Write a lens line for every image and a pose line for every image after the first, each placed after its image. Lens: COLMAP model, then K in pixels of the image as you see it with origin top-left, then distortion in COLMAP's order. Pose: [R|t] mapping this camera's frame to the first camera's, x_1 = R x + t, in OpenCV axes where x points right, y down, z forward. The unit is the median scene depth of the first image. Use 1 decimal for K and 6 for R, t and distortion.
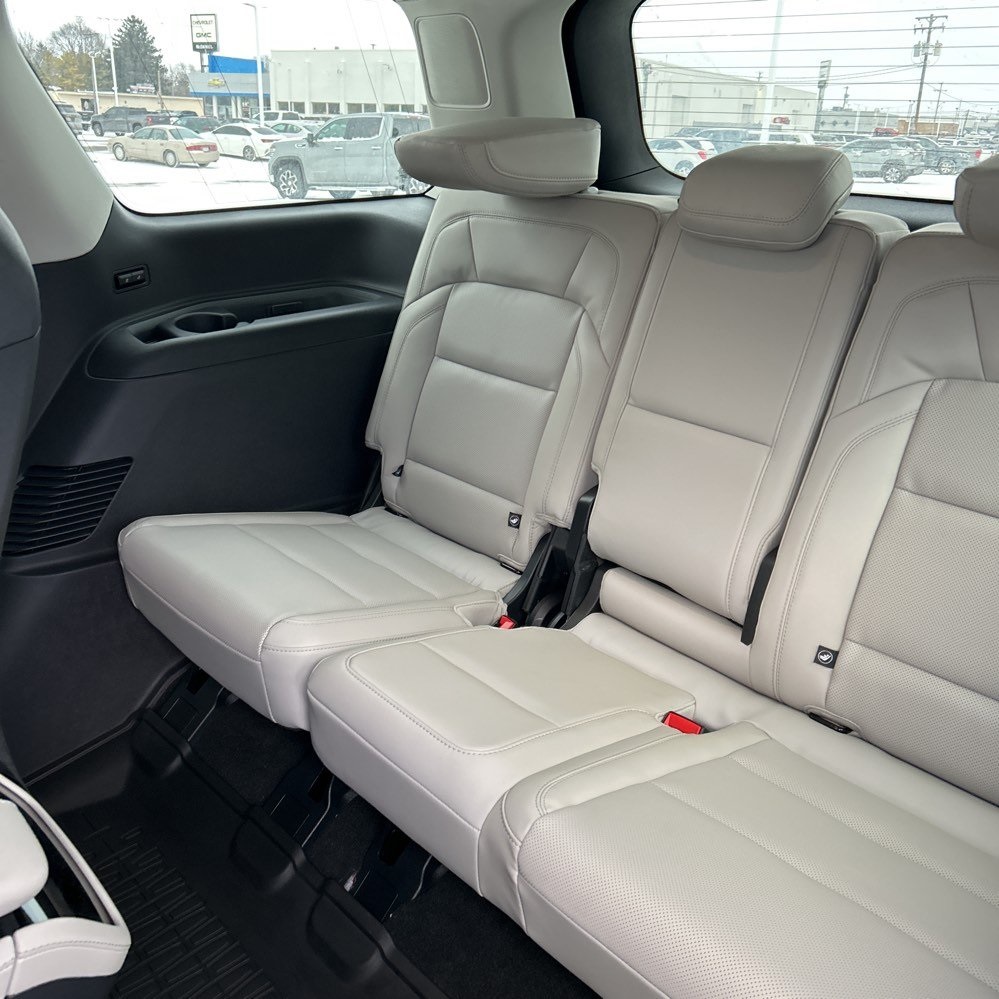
lens RADIAL K [[1000.9, 0, 499.5], [0, 1000.9, 499.5], [0, 0, 1]] dist [0.115801, -0.192246]
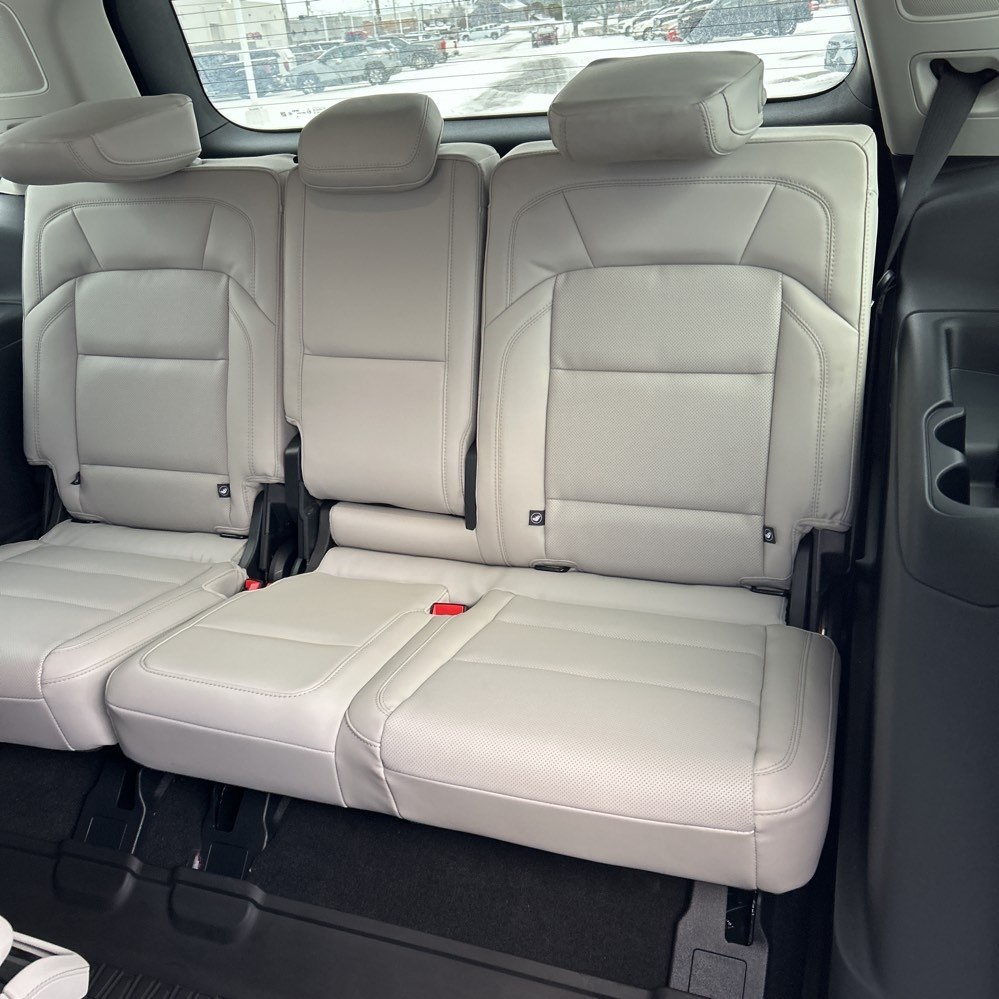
lens RADIAL K [[1000.9, 0, 499.5], [0, 1000.9, 499.5], [0, 0, 1]] dist [0.115801, -0.192246]
pose [[0.881007, -0.300431, 0.365469, -0.125430], [0.274308, 0.953771, 0.122787, -0.021562], [-0.385463, -0.007925, 0.922689, -0.078852]]
